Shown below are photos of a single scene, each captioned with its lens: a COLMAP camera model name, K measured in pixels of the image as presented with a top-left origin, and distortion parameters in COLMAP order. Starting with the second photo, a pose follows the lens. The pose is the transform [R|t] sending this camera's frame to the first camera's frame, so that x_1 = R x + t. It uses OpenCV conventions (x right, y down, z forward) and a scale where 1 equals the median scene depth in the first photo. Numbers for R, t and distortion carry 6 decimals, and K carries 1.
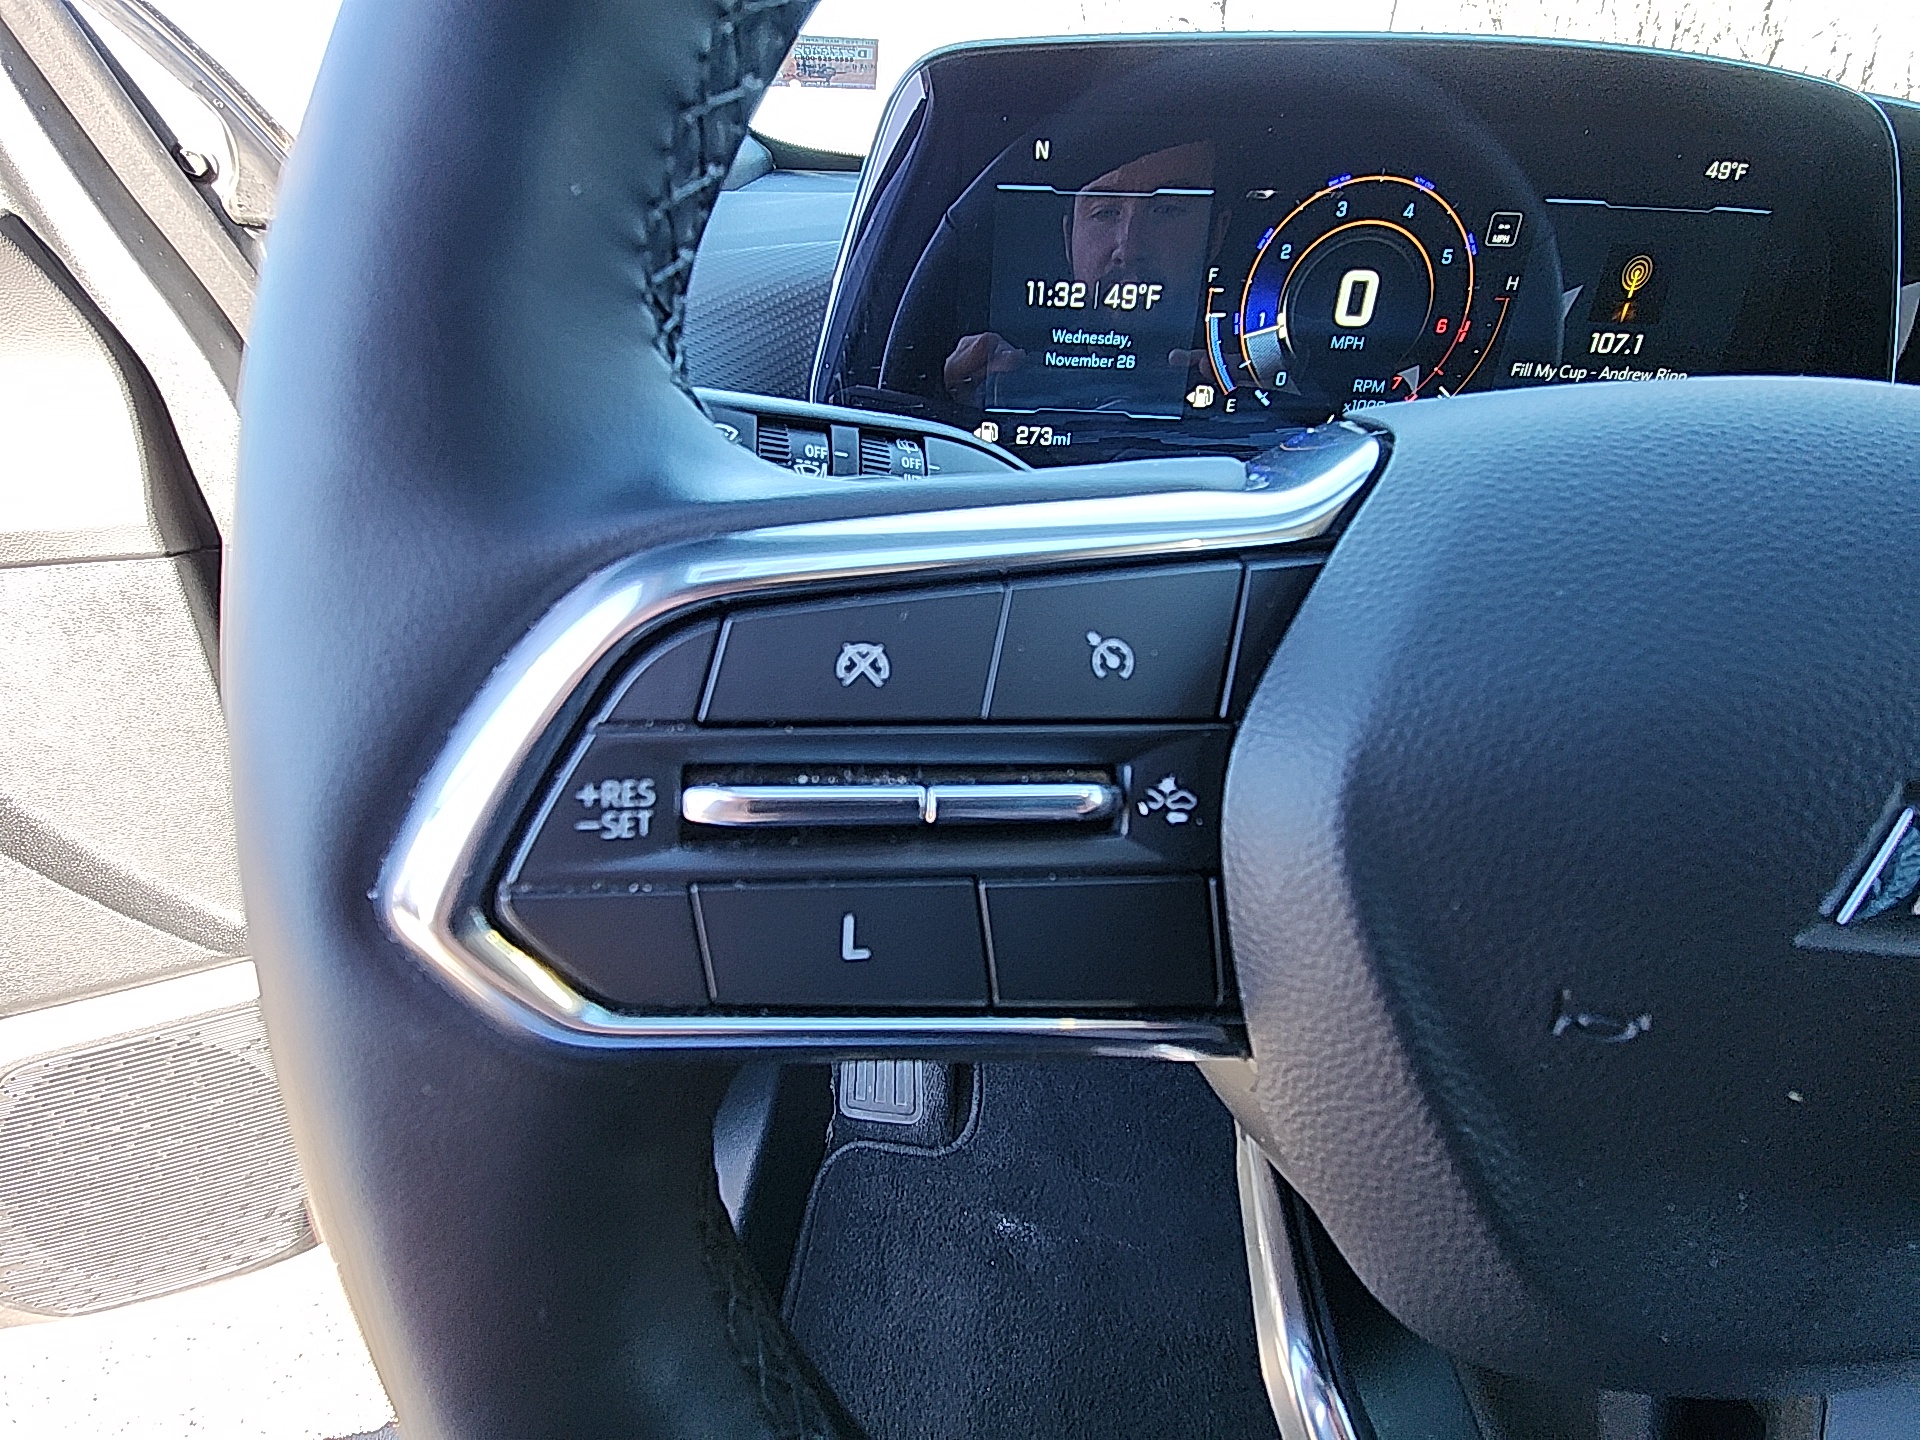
lens RADIAL K [[769.8, 0, 950.6], [0, 769.8, 705.5], [0, 0, 1]] dist [0.009007, -0.007153]
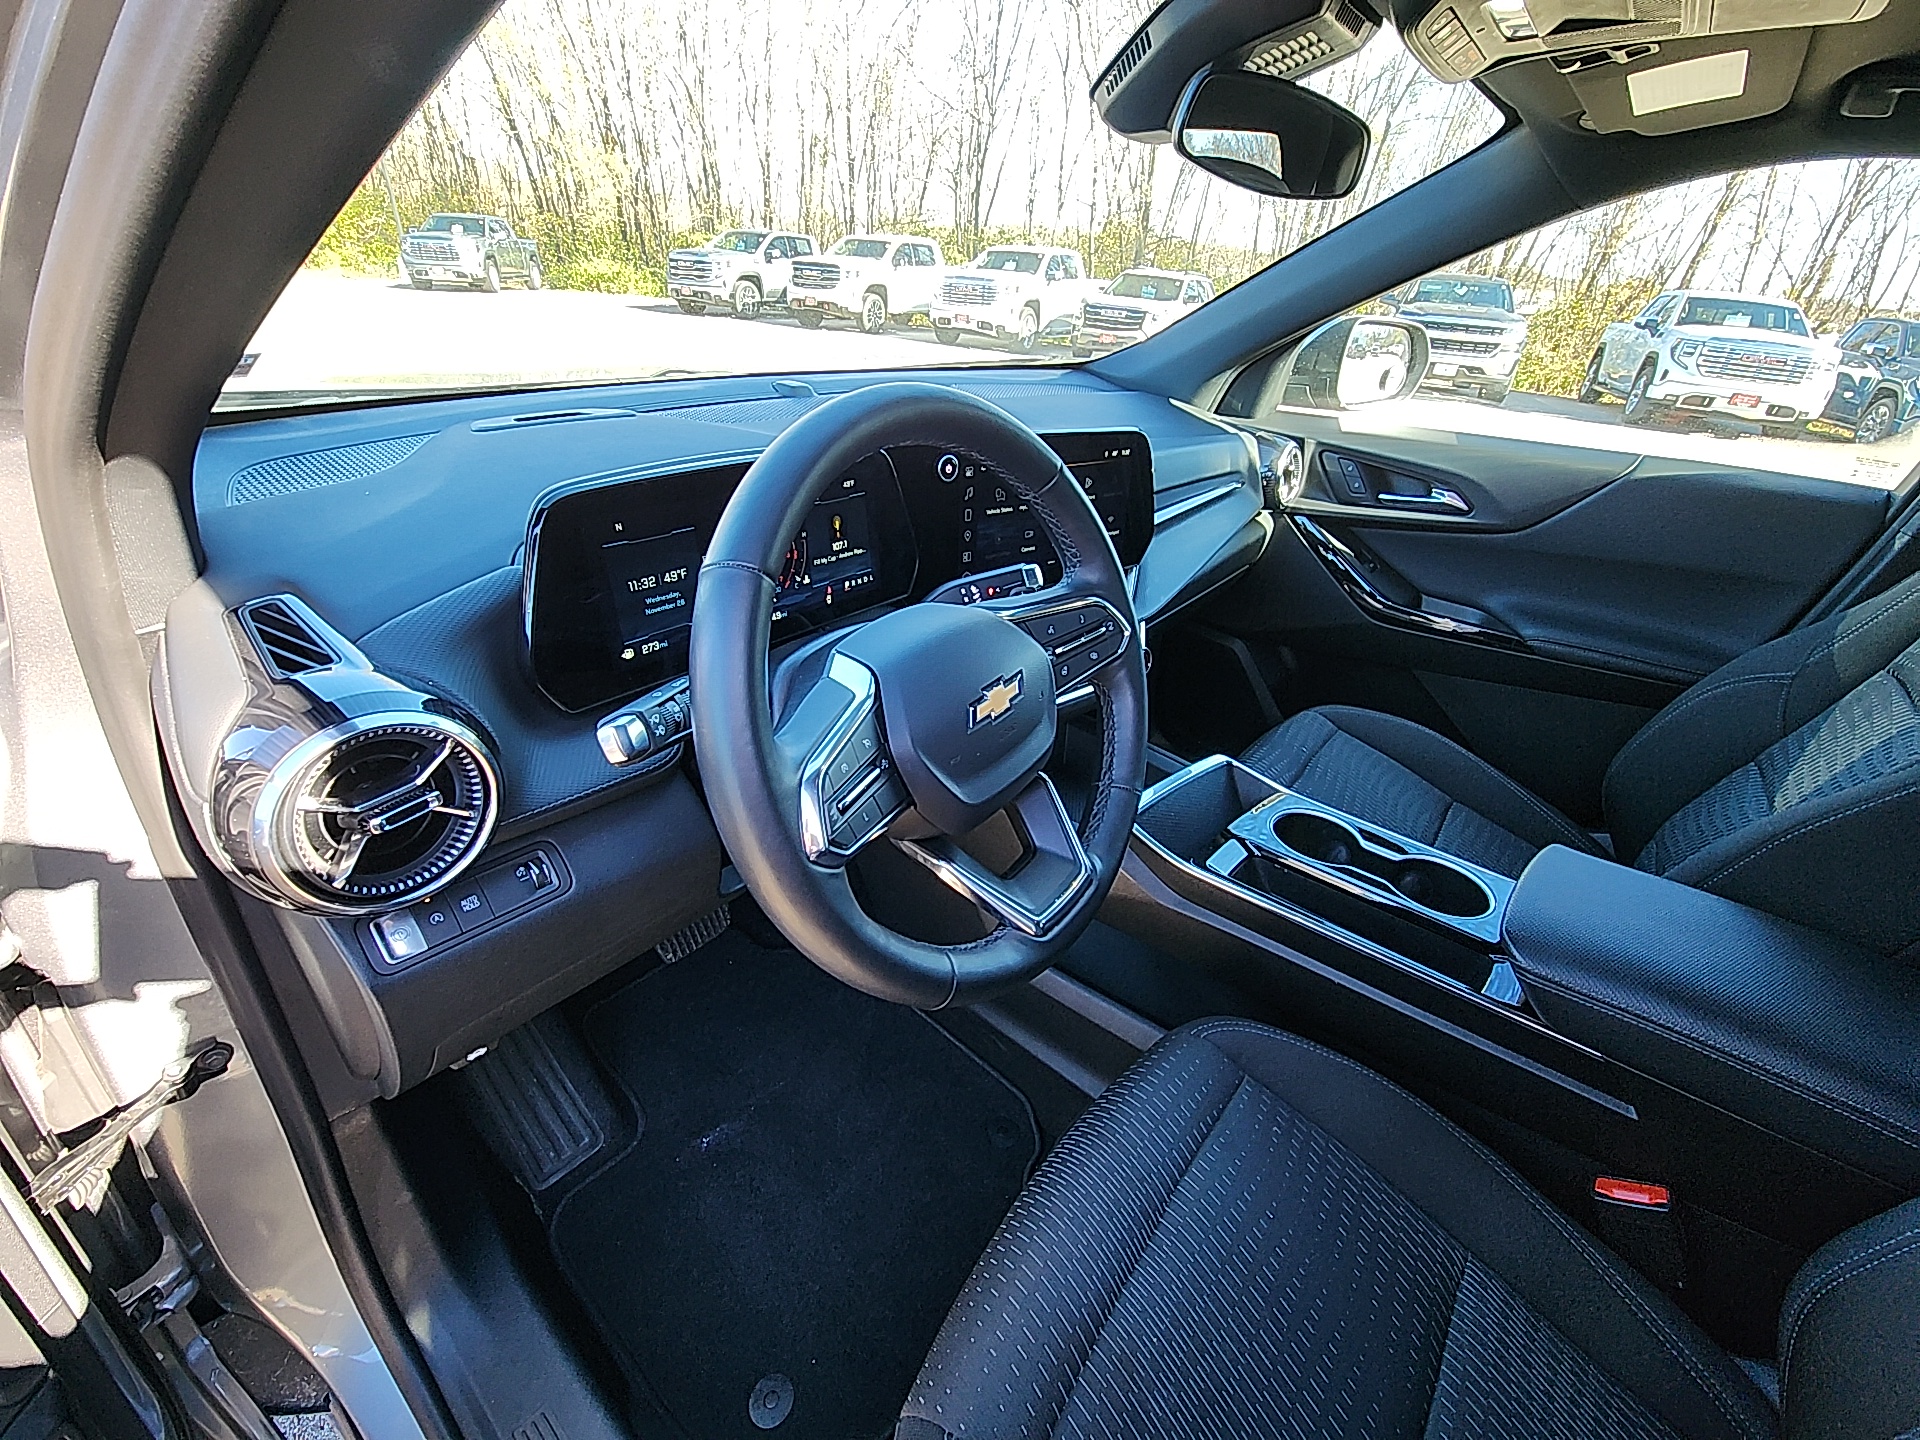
lens RADIAL K [[769.8, 0, 950.1], [0, 769.8, 702.7], [0, 0, 1]] dist [0.009007, -0.007153]
pose [[0.571406, -0.386030, 0.724207, -1.003247], [0.372079, 0.908412, 0.190645, -0.334812], [-0.731472, 0.160527, 0.662706, -0.904131]]
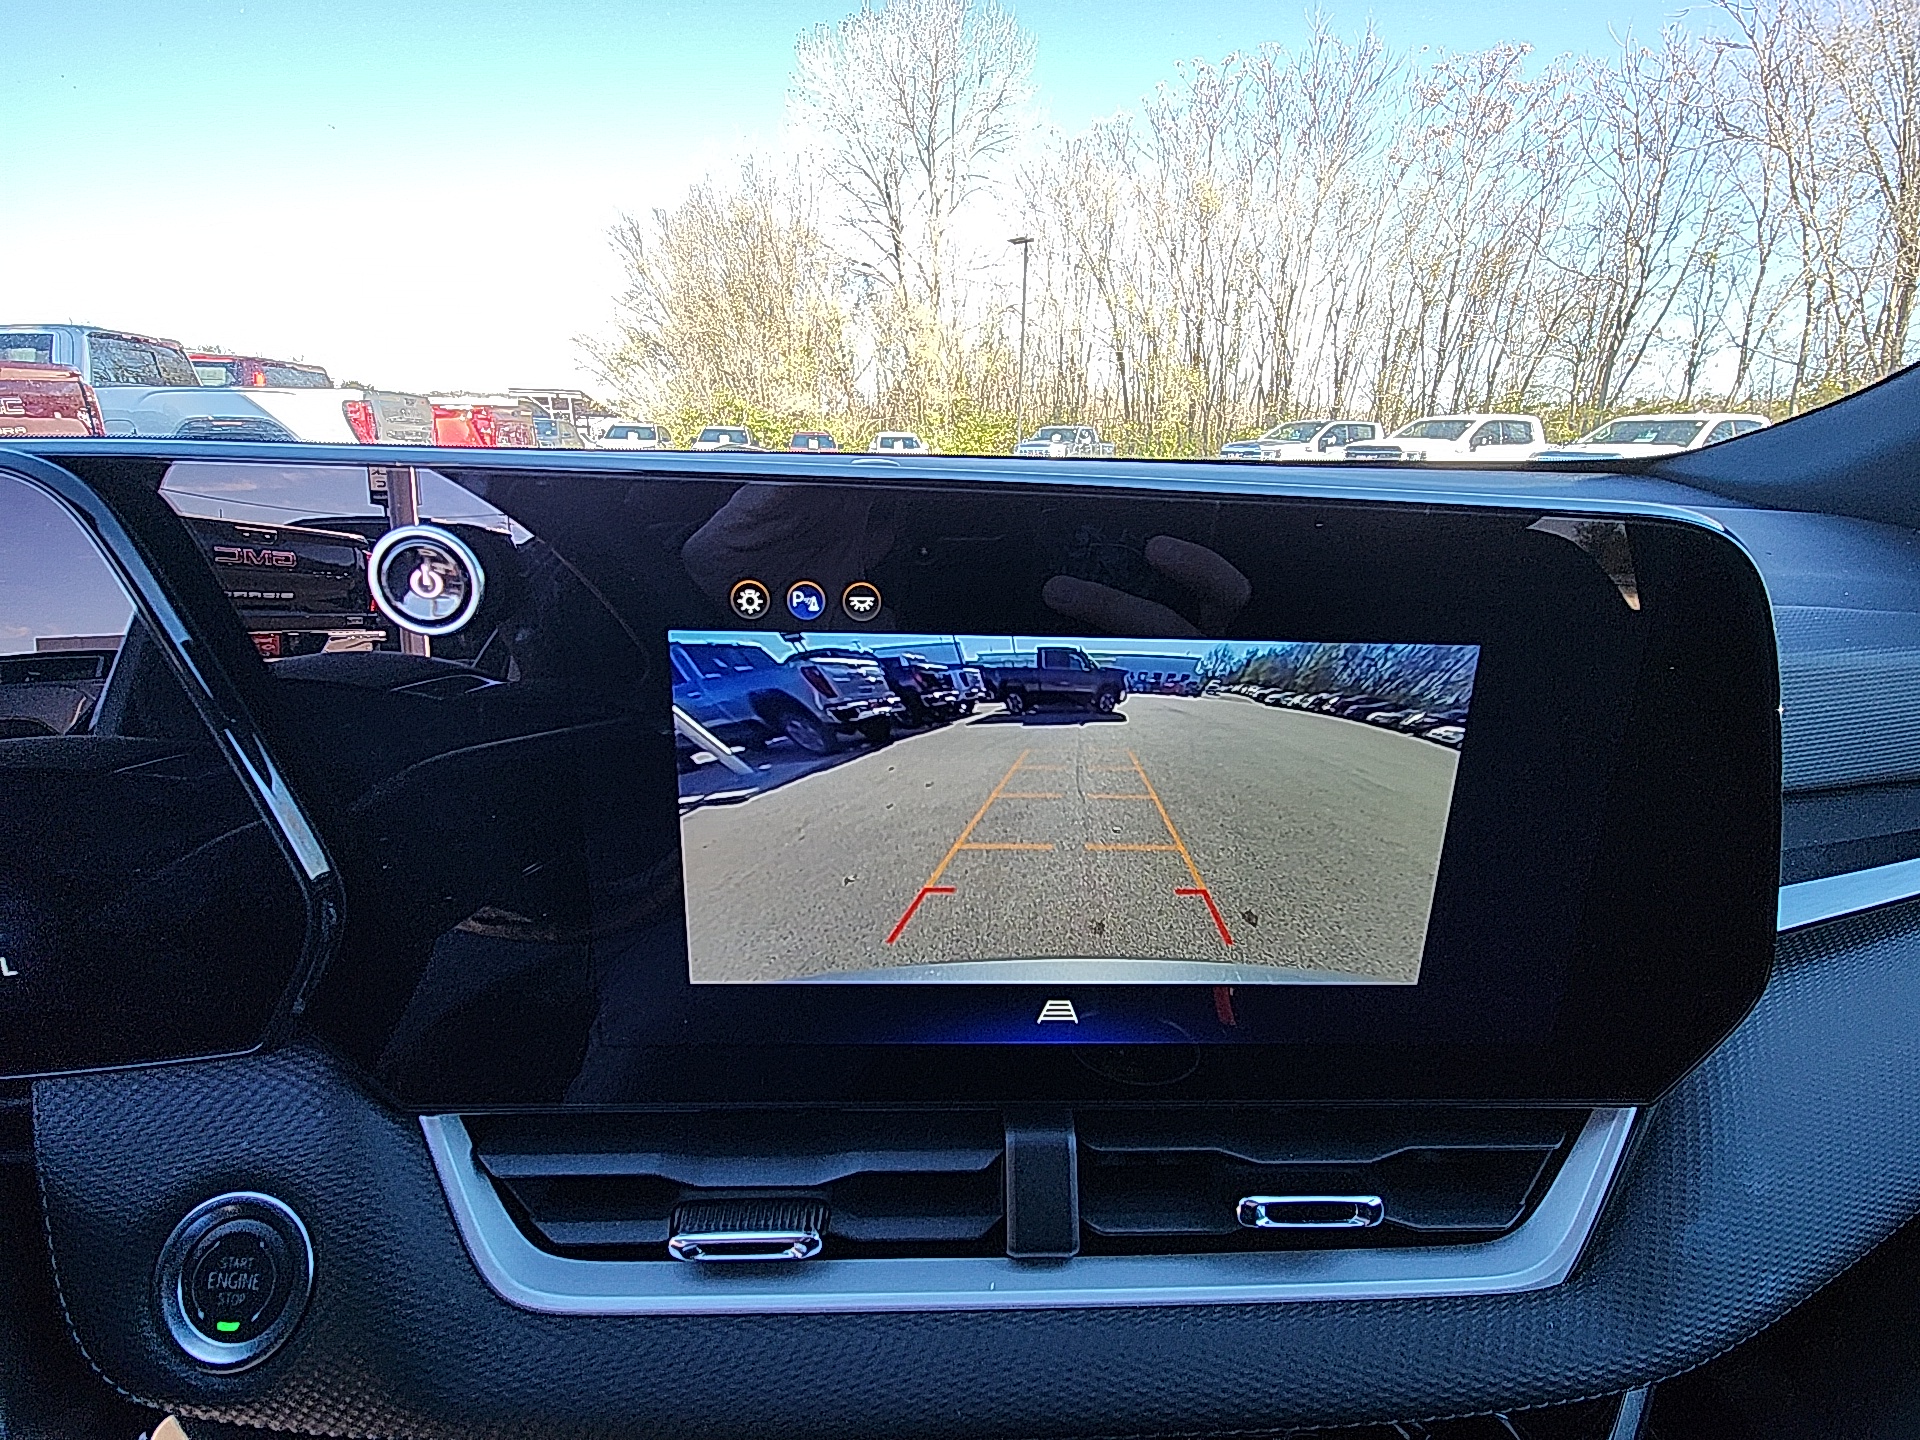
lens RADIAL K [[769.8, 0, 951.7], [0, 769.8, 702.5], [0, 0, 1]] dist [0.009007, -0.007153]
pose [[0.950045, -0.102877, 0.294672, 1.573413], [0.160750, 0.970549, -0.179428, -0.294262], [-0.267534, 0.217833, 0.938602, 0.119040]]
